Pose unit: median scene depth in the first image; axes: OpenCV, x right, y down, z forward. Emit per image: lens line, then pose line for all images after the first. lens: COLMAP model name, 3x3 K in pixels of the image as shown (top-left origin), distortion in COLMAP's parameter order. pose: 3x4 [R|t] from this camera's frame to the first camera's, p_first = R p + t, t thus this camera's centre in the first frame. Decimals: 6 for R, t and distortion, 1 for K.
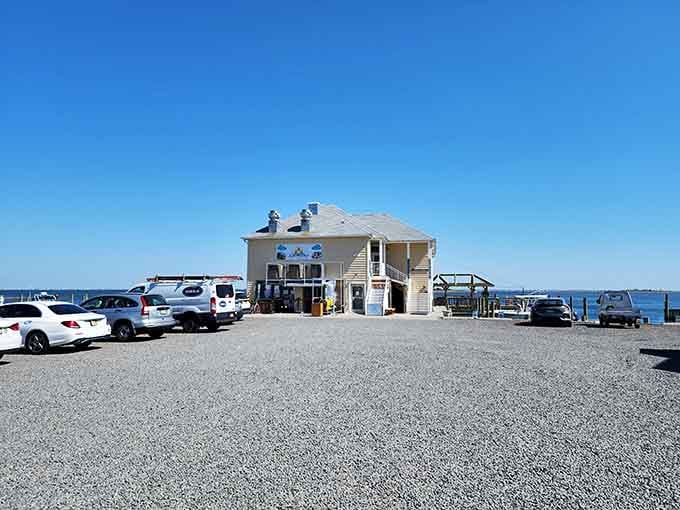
lens RADIAL K [[563.9, 0, 340.0], [0, 563.9, 254.2], [0, 0, 1]] dist [0.046301, -0.018972]
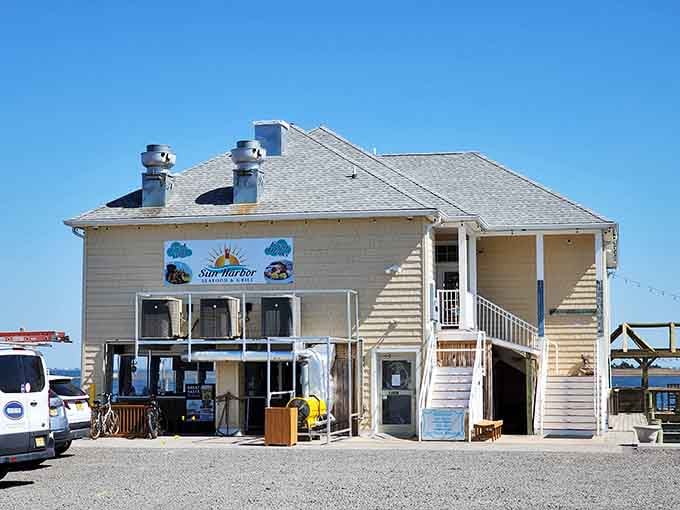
lens RADIAL K [[563.9, 0, 340.2], [0, 563.9, 255.7], [0, 0, 1]] dist [0.046301, -0.018972]
pose [[0.999981, -0.003911, 0.004701, -0.005016], [0.003968, 0.999917, -0.012280, -0.003381], [-0.004653, 0.012298, 0.999914, 0.646779]]
